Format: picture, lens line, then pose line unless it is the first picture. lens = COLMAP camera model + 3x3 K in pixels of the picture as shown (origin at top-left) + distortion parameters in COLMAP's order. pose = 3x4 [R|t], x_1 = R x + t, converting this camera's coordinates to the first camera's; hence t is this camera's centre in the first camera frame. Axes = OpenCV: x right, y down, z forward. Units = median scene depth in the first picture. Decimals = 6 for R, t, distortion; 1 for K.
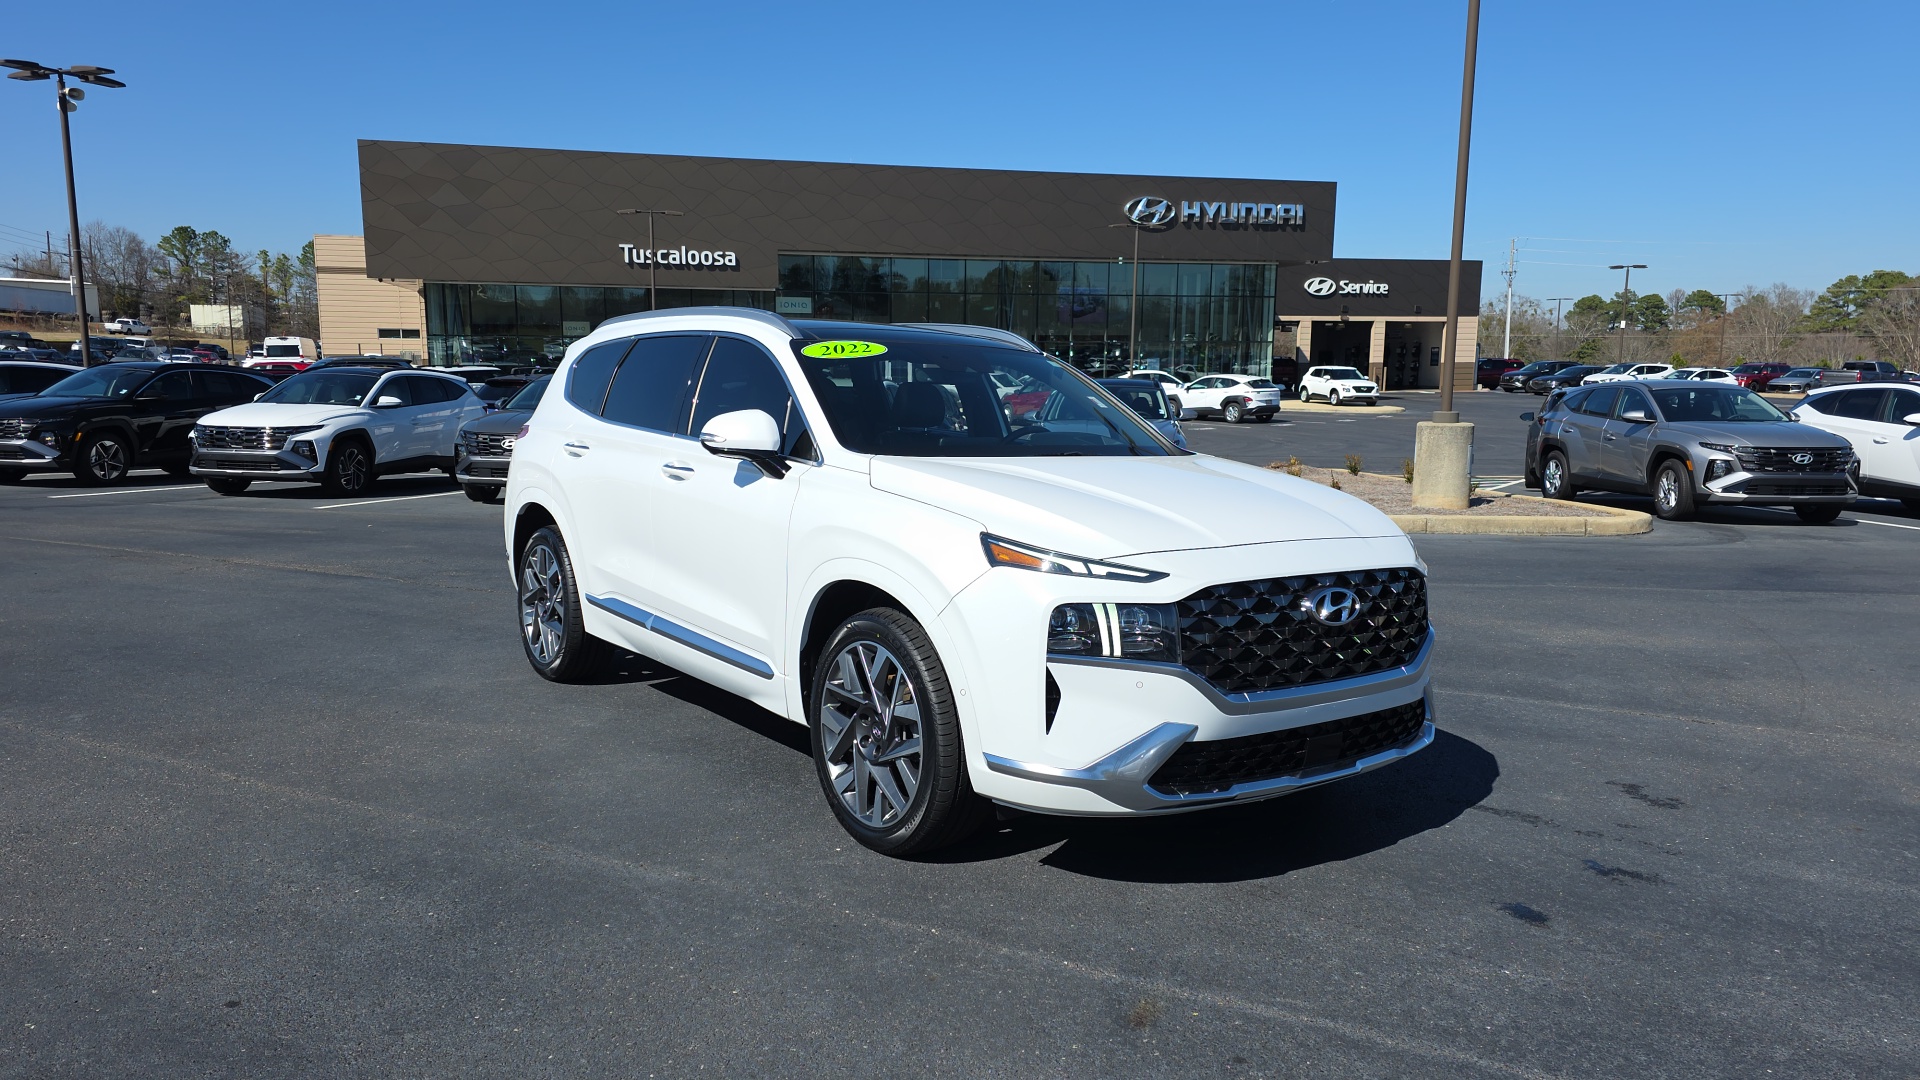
lens RADIAL K [[1312.2, 0, 954.8], [0, 1312.2, 540.8], [0, 0, 1]] dist [0.042668, -0.029708]
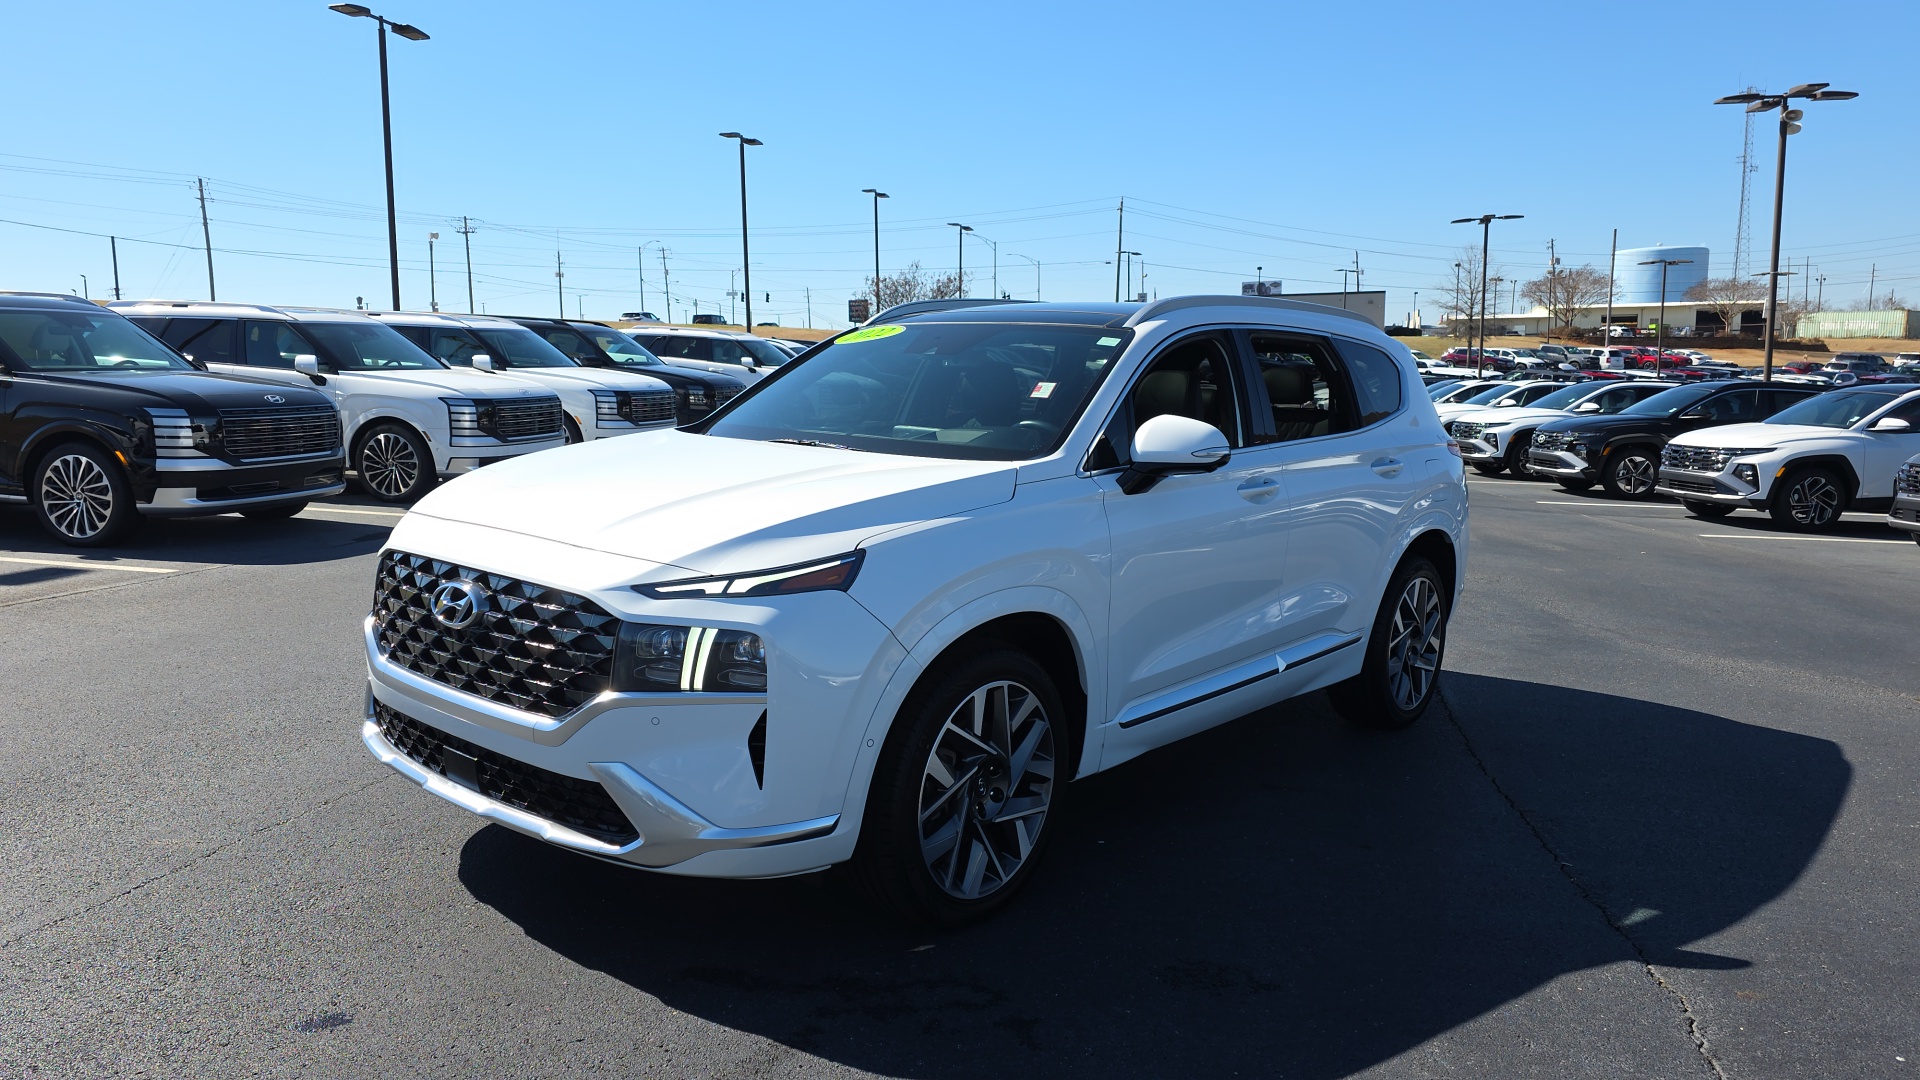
lens RADIAL K [[1312.2, 0, 954.8], [0, 1312.2, 540.8], [0, 0, 1]] dist [0.042668, -0.029708]
pose [[0.206716, 0.108502, -0.972366, 0.266164], [-0.132265, 0.987808, 0.082107, -0.024463], [0.969420, 0.111637, 0.218547, 0.259312]]
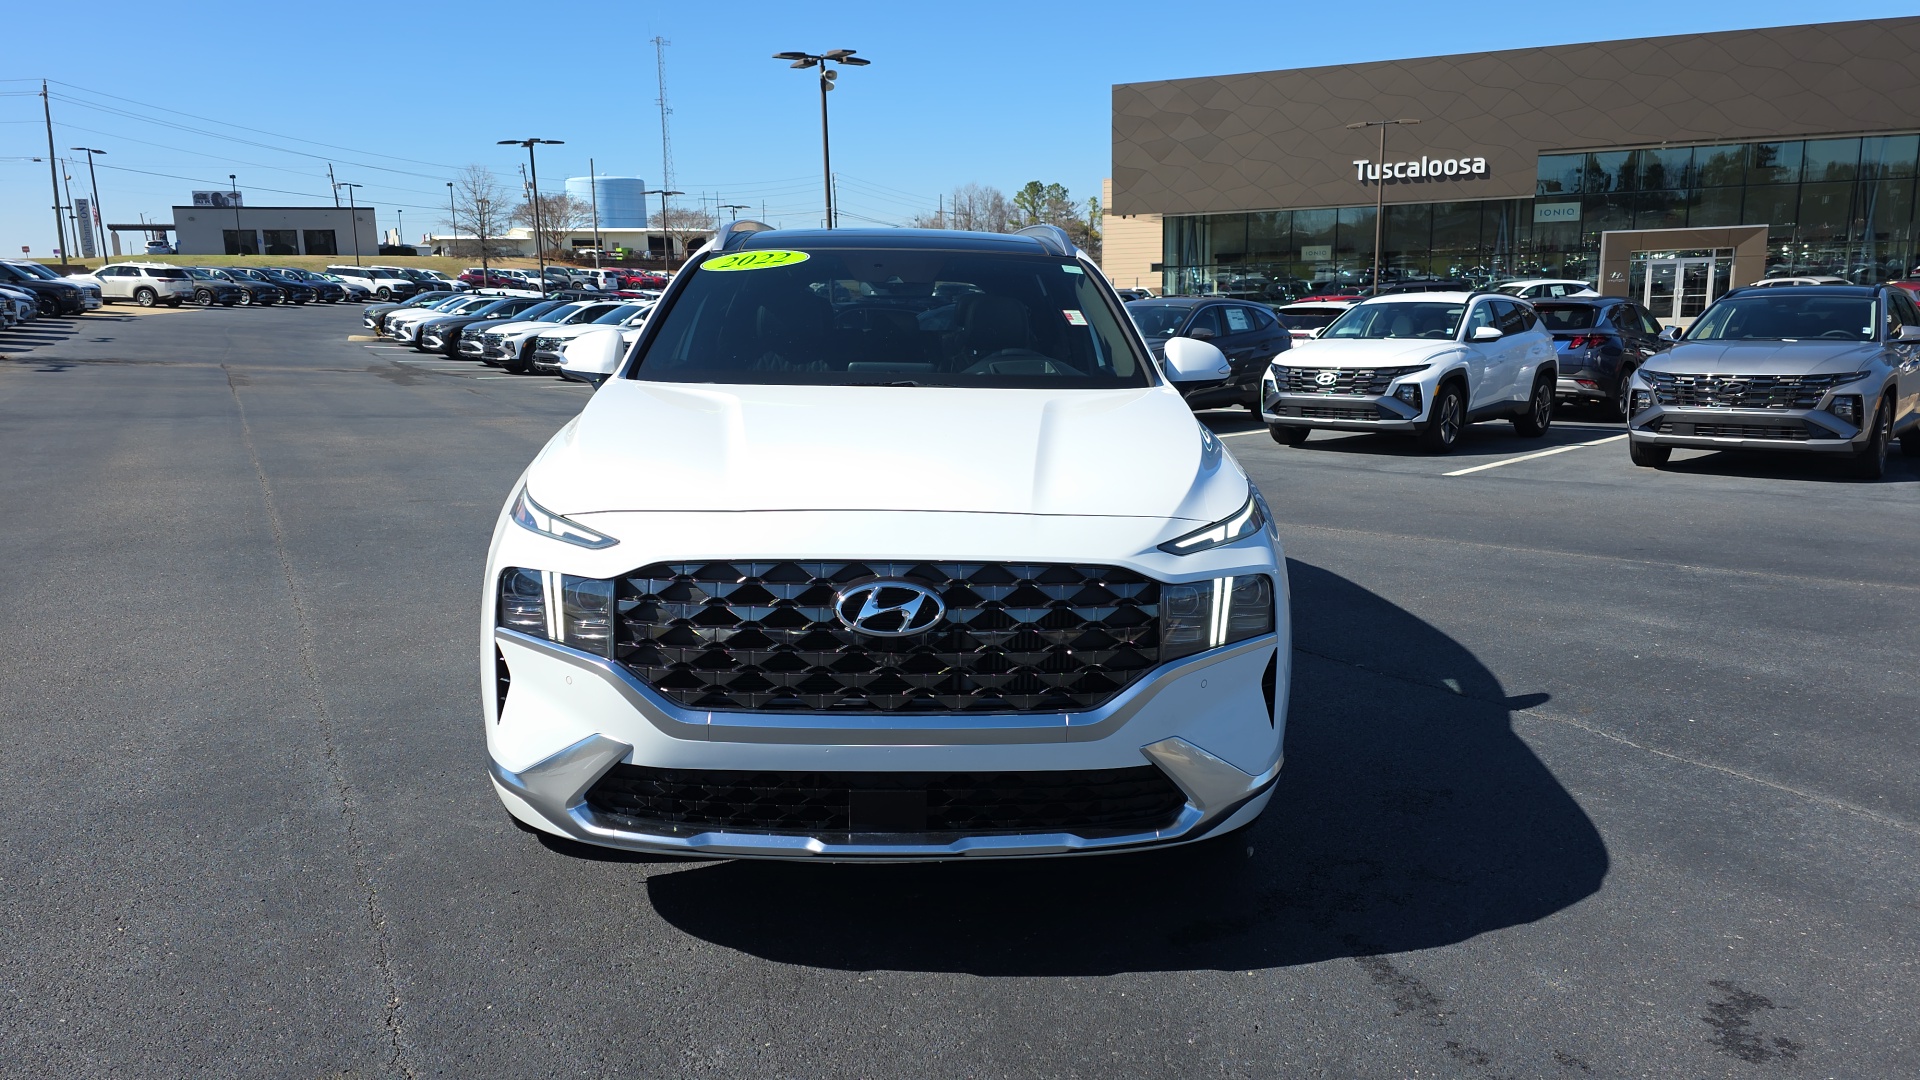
lens RADIAL K [[1284.1, 0, 918.4], [0, 1284.1, 546.6], [0, 0, 1]] dist [0.057223, -0.004102]
pose [[0.814075, 0.086804, -0.574235, 0.141187], [-0.051406, 0.995656, 0.077632, -0.007306], [0.578480, -0.033679, 0.815001, 0.096104]]
